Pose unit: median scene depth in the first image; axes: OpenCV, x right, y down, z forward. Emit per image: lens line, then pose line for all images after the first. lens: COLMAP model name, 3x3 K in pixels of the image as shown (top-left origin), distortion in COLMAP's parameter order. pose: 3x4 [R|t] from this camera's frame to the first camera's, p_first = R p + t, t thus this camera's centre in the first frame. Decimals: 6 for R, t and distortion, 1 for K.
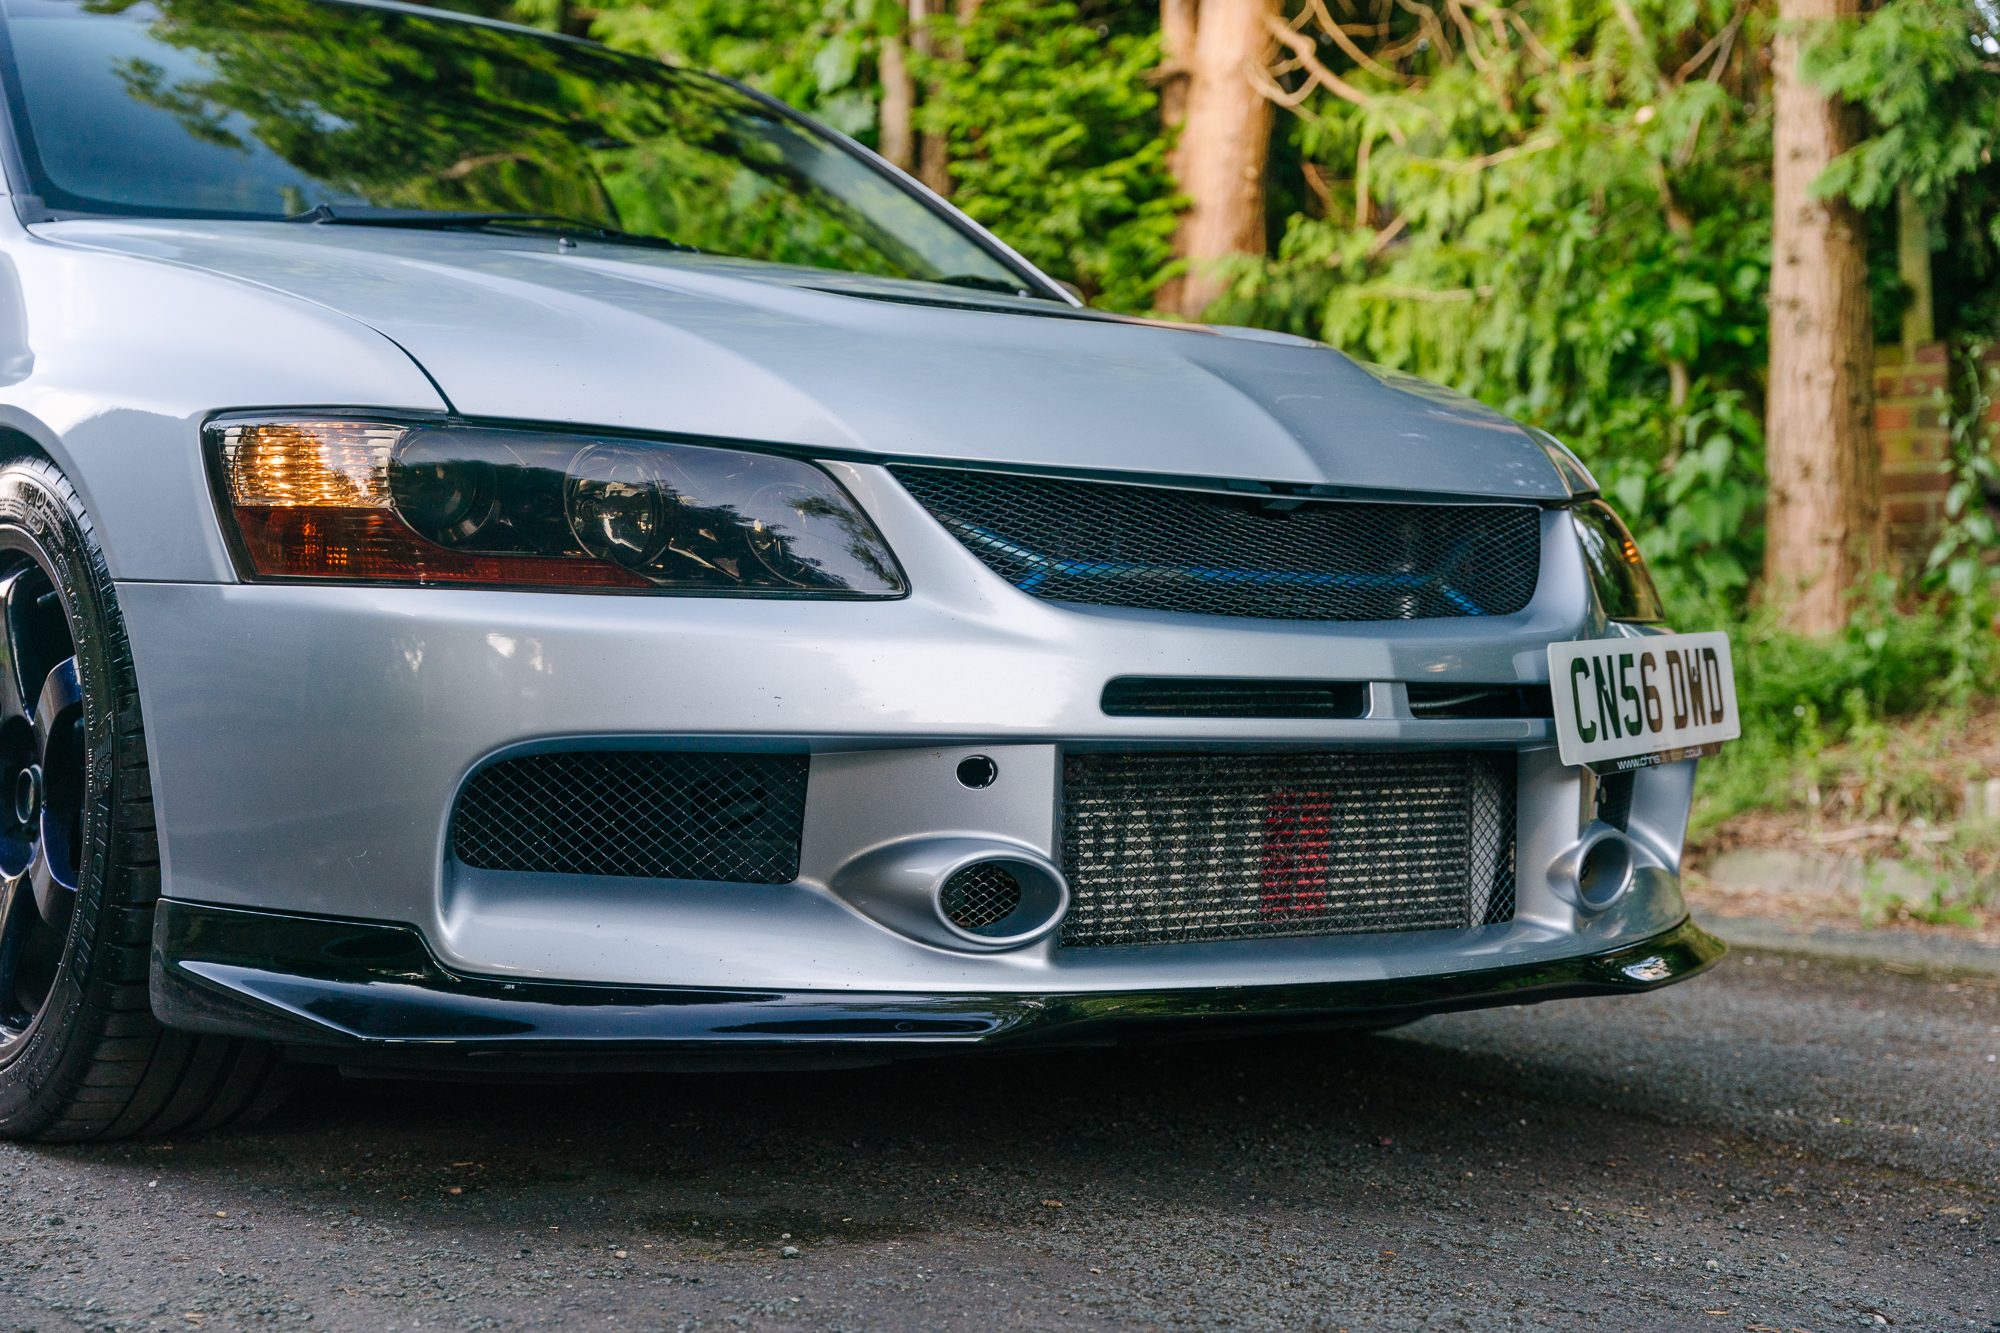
lens RADIAL K [[3081.2, 0, 1000.0], [0, 3081.2, 666.5], [0, 0, 1]] dist [0.182249, -0.042450]
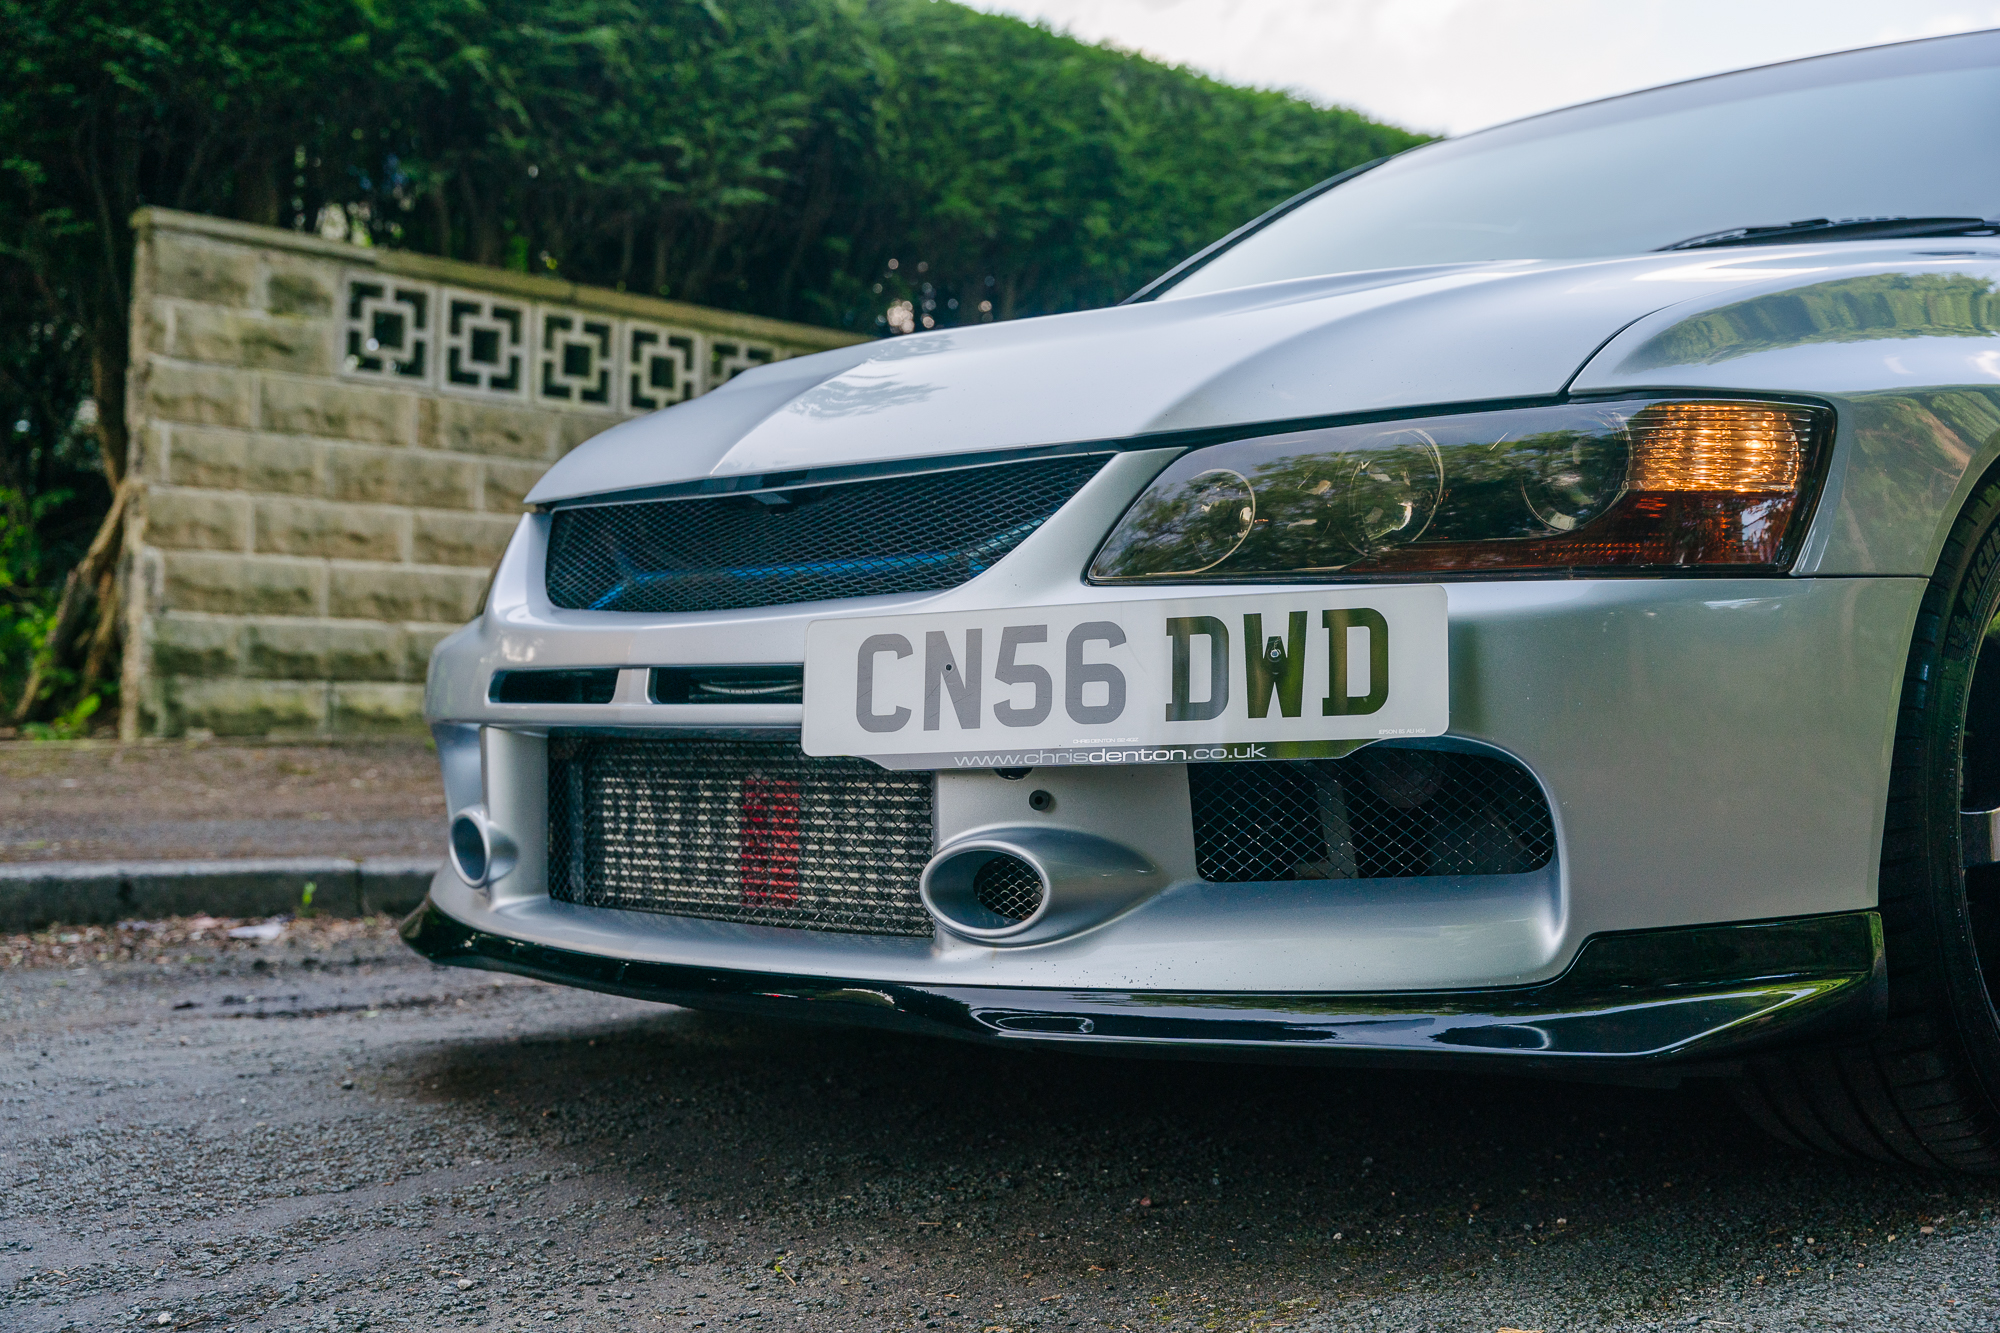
lens RADIAL K [[2294.1, 0, 1000.0], [0, 2294.1, 666.5], [0, 0, 1]] dist [0.021174, 0.016776]
pose [[0.131036, -0.034074, -0.990792, 0.844011], [-0.002025, 0.999398, -0.034638, 0.029024], [0.991376, 0.006545, 0.130888, 0.966806]]
